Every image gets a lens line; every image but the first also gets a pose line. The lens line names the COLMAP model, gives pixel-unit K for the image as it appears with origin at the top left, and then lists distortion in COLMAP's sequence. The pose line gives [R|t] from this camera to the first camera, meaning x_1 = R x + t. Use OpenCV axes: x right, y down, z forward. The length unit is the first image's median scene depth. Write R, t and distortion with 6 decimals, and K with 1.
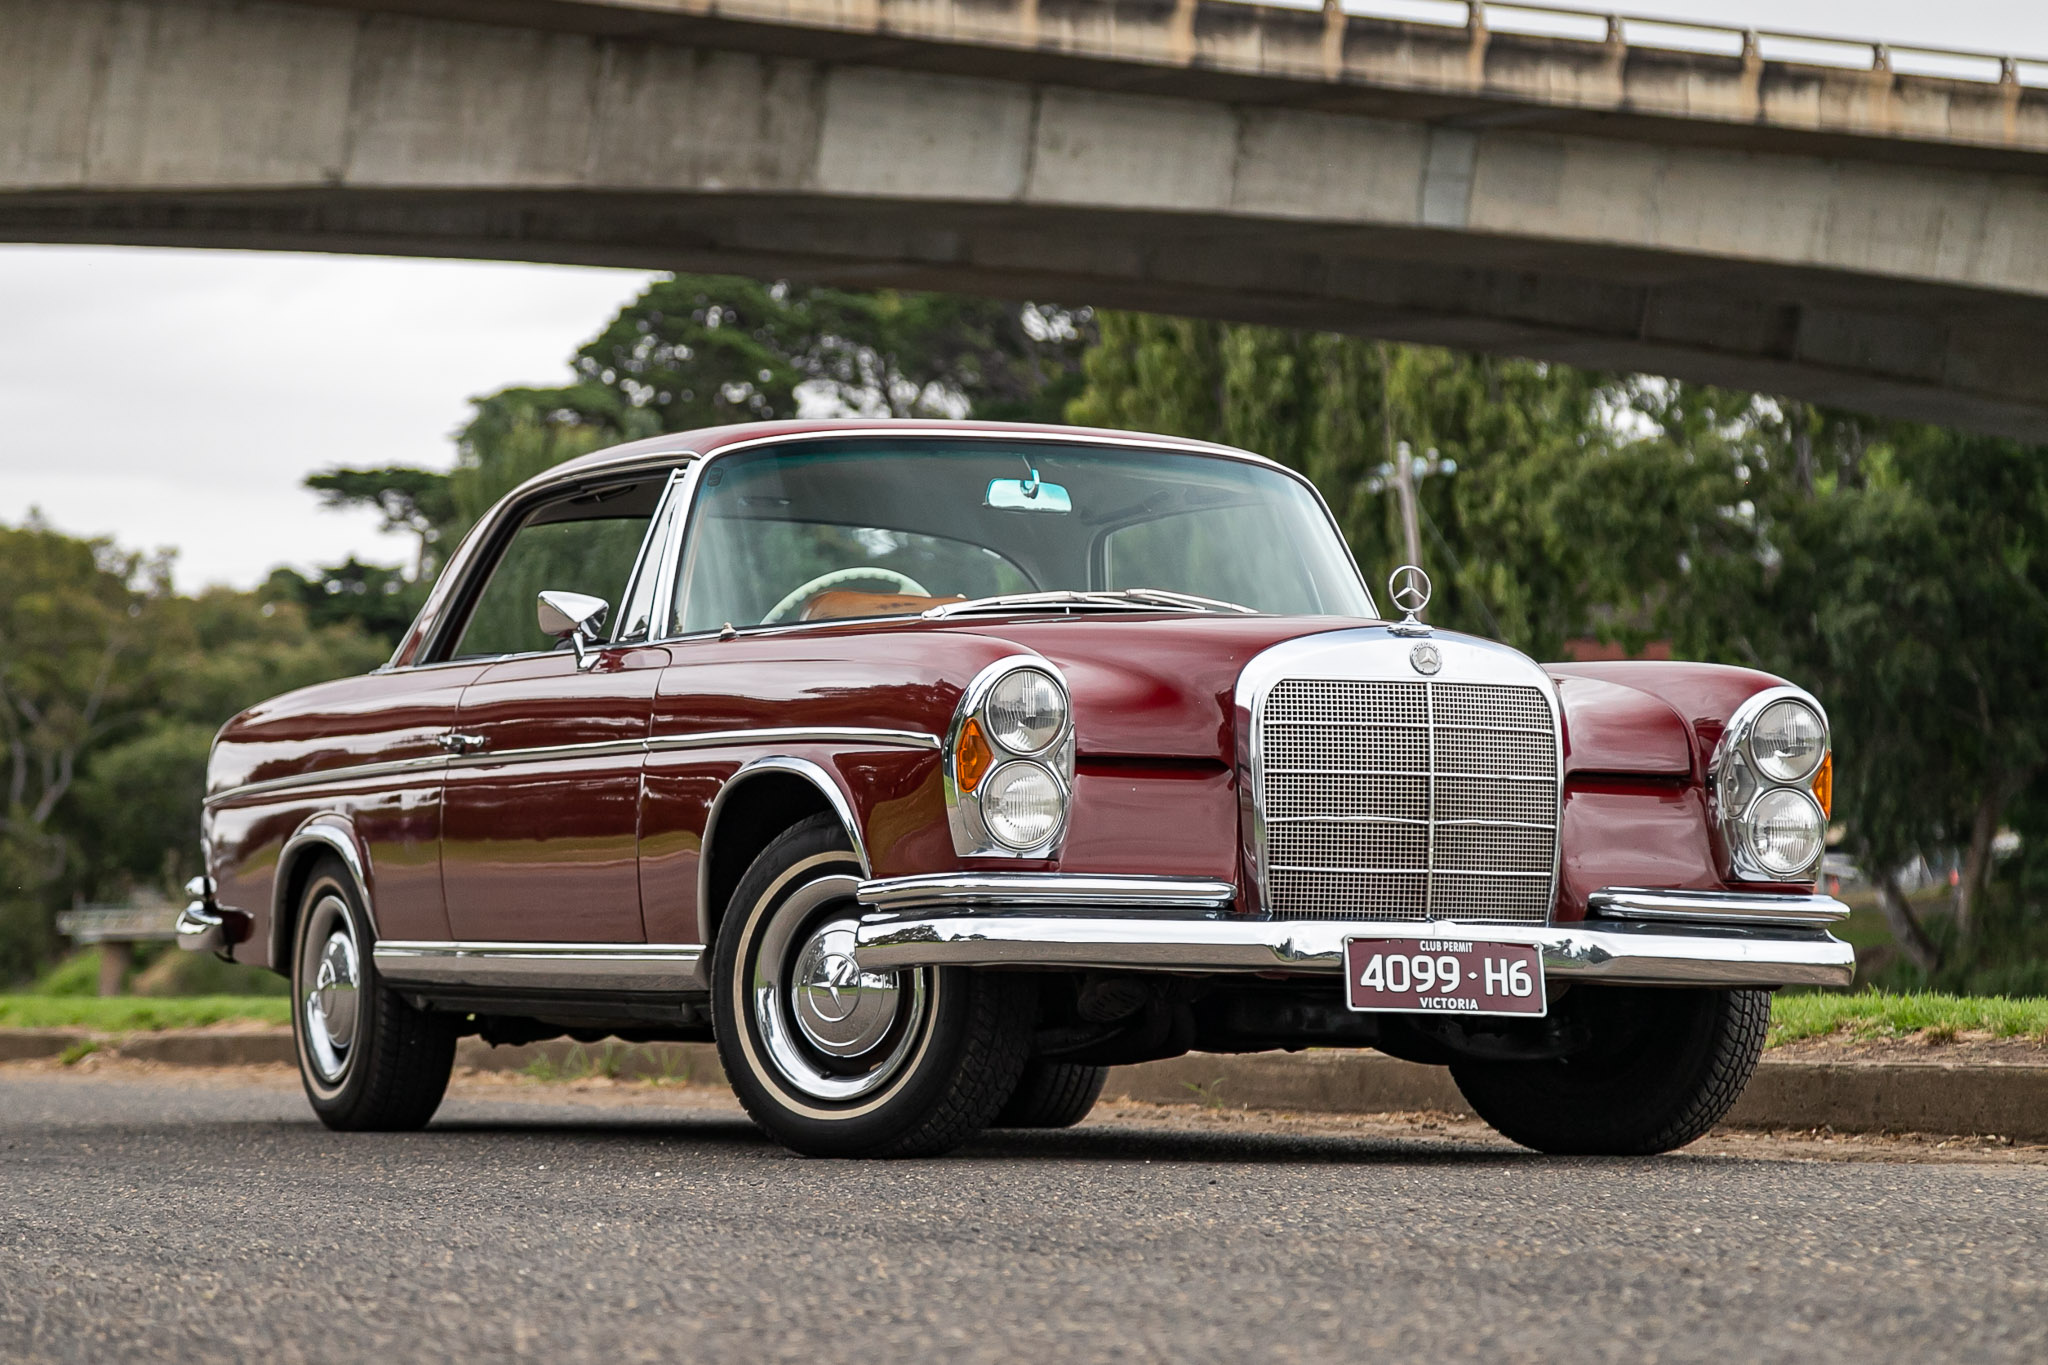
lens RADIAL K [[6589.7, 0, 1024.0], [0, 6589.7, 682.5], [0, 0, 1]] dist [0.027560, 0.266643]
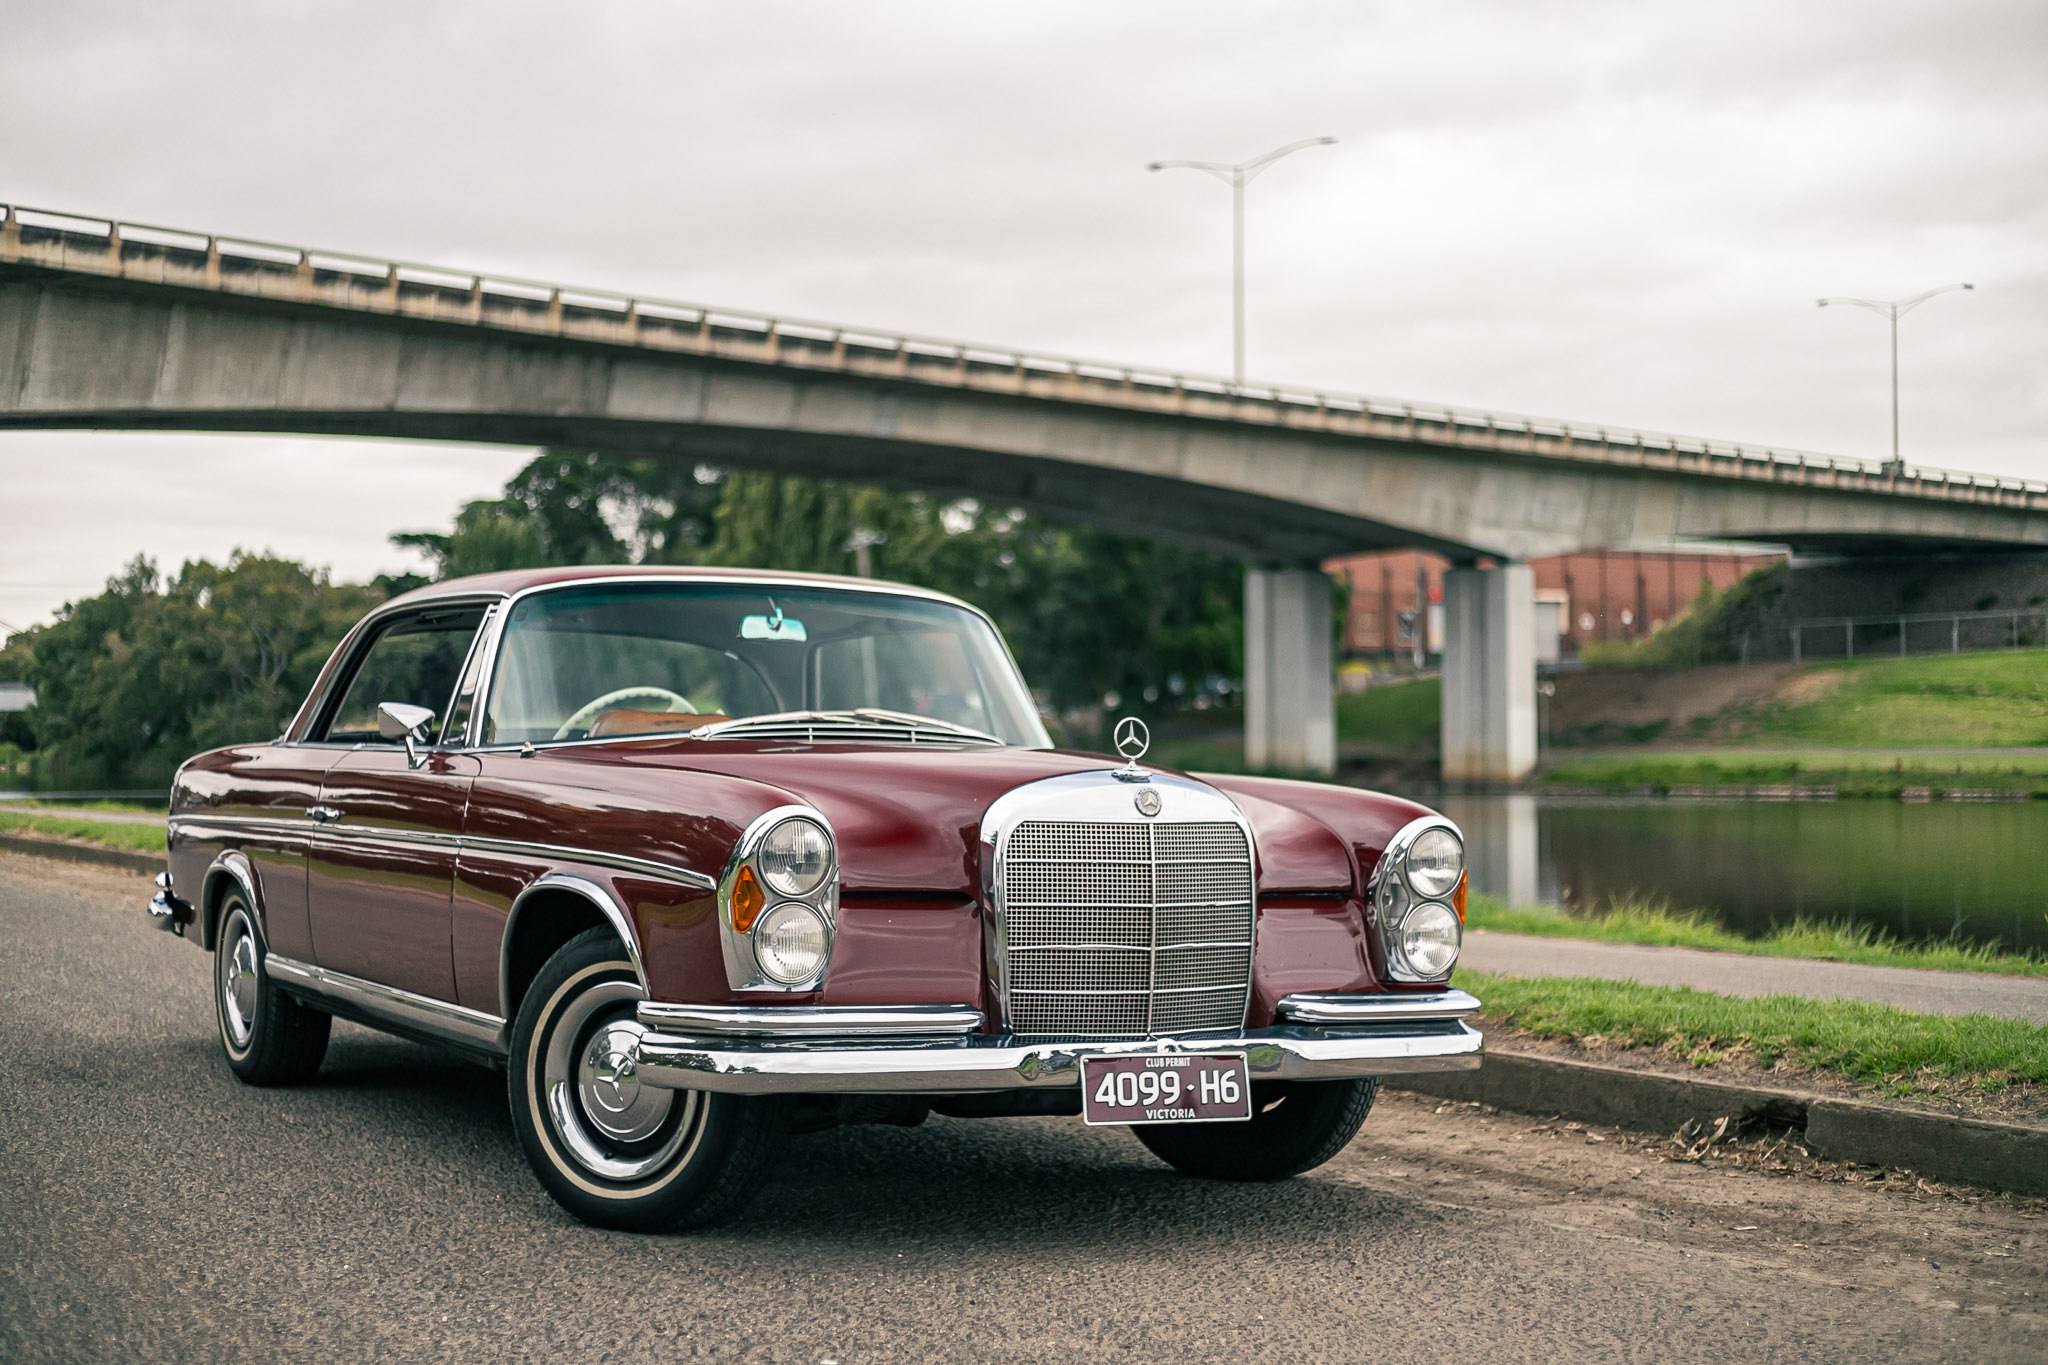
lens RADIAL K [[2758.2, 0, 983.5], [0, 2758.2, 652.7], [0, 0, 1]] dist [-0.087475, -0.052549]
pose [[0.994483, 0.009658, 0.104451, -0.014788], [-0.010630, 0.999905, 0.008754, -0.029758], [-0.104357, -0.009816, 0.994491, 0.485749]]
